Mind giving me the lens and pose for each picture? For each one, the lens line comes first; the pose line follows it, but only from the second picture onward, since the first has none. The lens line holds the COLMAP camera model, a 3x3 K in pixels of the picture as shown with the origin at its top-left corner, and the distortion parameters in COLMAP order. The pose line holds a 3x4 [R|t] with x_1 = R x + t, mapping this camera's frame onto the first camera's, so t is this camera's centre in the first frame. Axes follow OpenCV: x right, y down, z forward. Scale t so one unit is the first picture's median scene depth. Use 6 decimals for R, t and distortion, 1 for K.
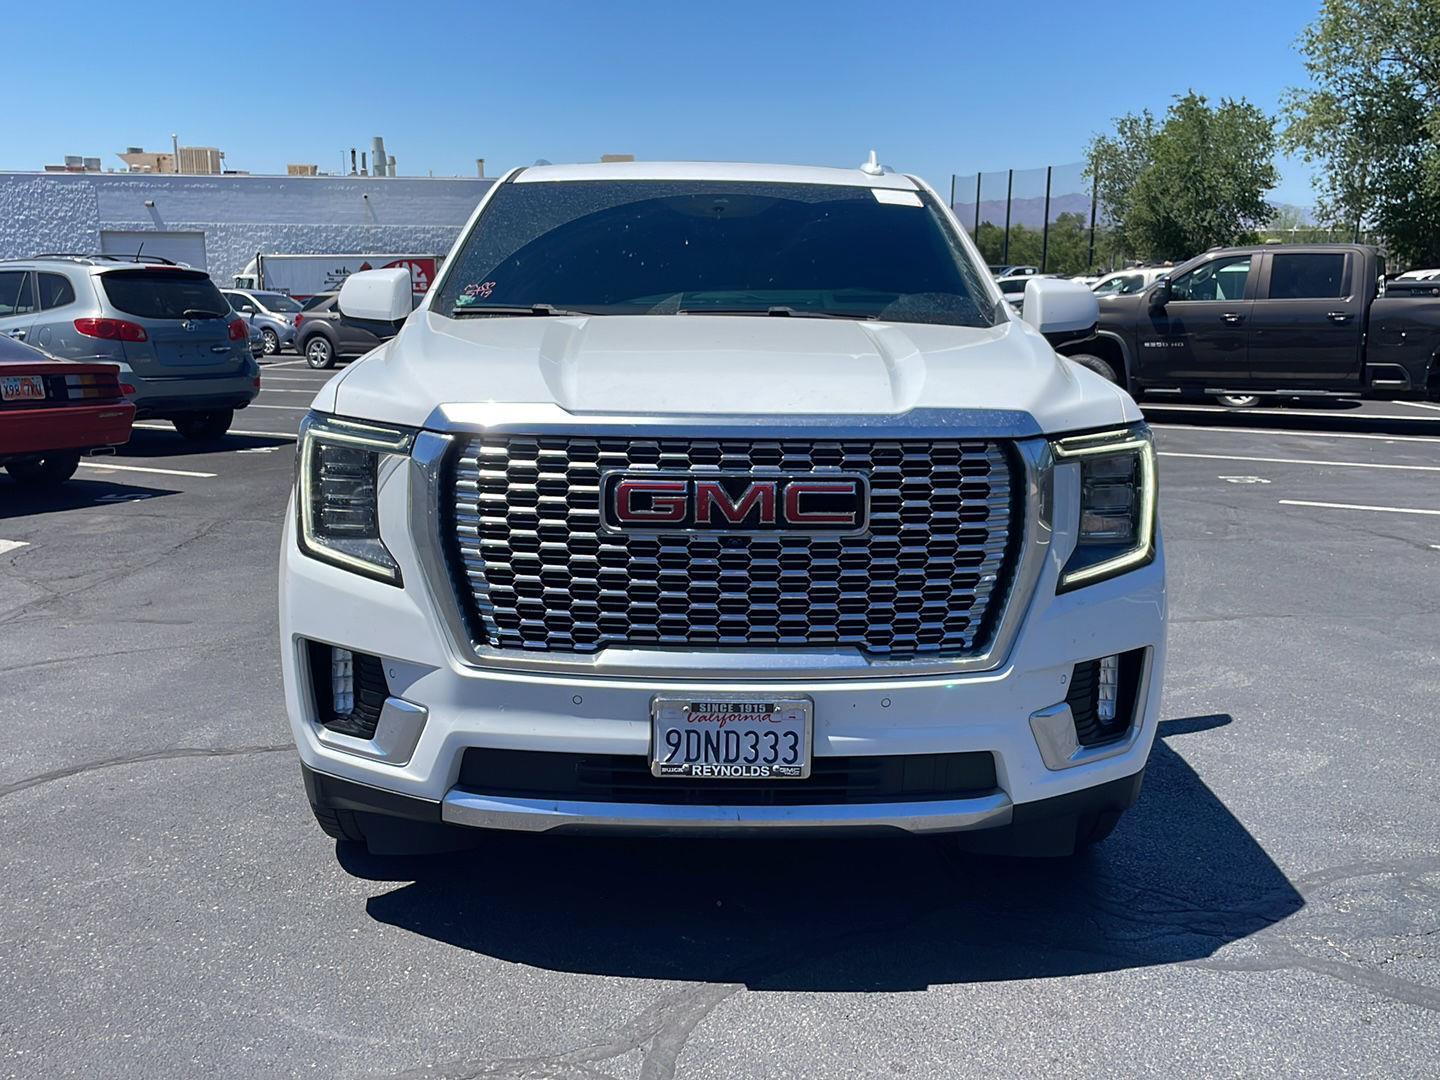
lens RADIAL K [[1399.4, 0, 719.4], [0, 1399.4, 539.4], [0, 0, 1]] dist [0.048701, 0.000000]
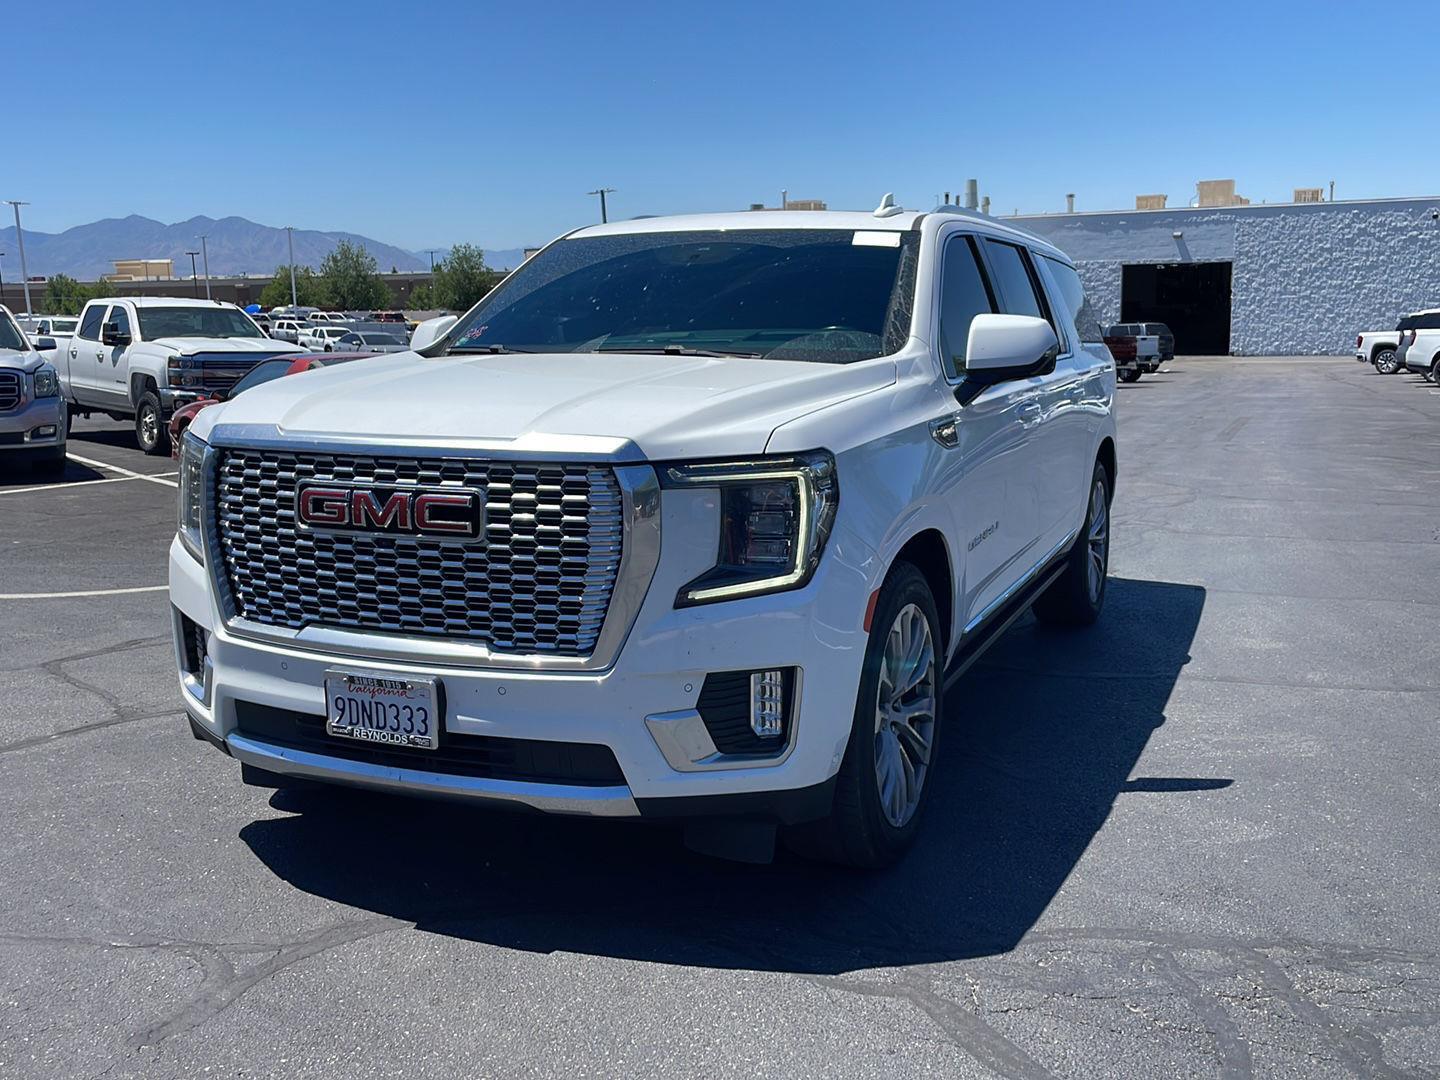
lens RADIAL K [[1399.4, 0, 709.2], [0, 1399.4, 538.1], [0, 0, 1]] dist [0.048701, 0.000000]
pose [[0.912579, 0.047874, -0.406088, 0.732576], [-0.058975, 0.998149, -0.014860, -0.000757], [0.404624, 0.037510, 0.913713, 0.020443]]
